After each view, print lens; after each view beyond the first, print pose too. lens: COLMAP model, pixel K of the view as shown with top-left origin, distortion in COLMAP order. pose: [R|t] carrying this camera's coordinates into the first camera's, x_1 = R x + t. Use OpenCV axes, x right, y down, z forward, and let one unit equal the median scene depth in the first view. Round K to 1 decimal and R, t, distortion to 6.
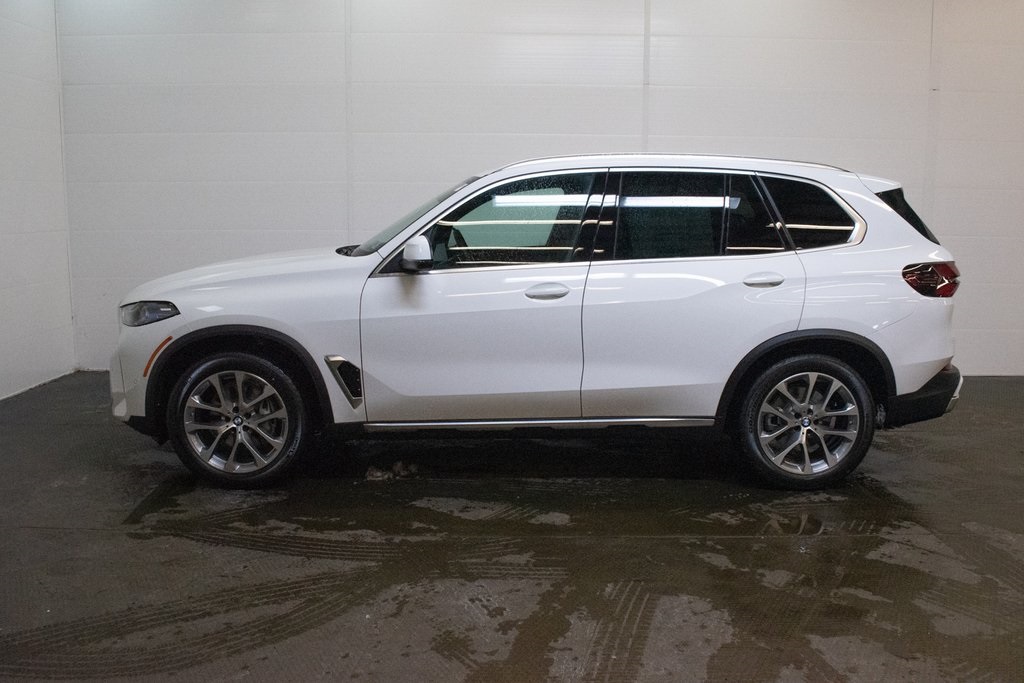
lens RADIAL K [[878.2, 0, 511.0], [0, 878.2, 341.2], [0, 0, 1]] dist [-0.056390, -0.011344]
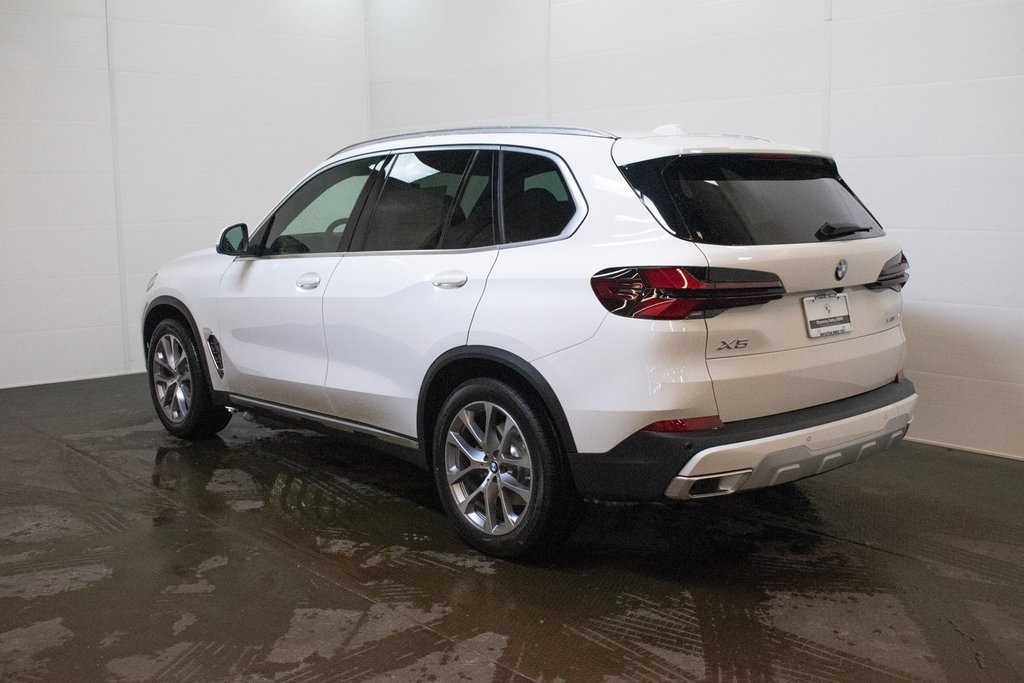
lens RADIAL K [[1107.3, 0, 513.3], [0, 1107.3, 344.0], [0, 0, 1]] dist [-0.024270, 0.000000]
pose [[0.626378, 0.090471, -0.774252, 1.428970], [-0.100297, 0.994340, 0.035047, -0.066673], [0.773040, 0.055702, 0.631907, 0.502580]]
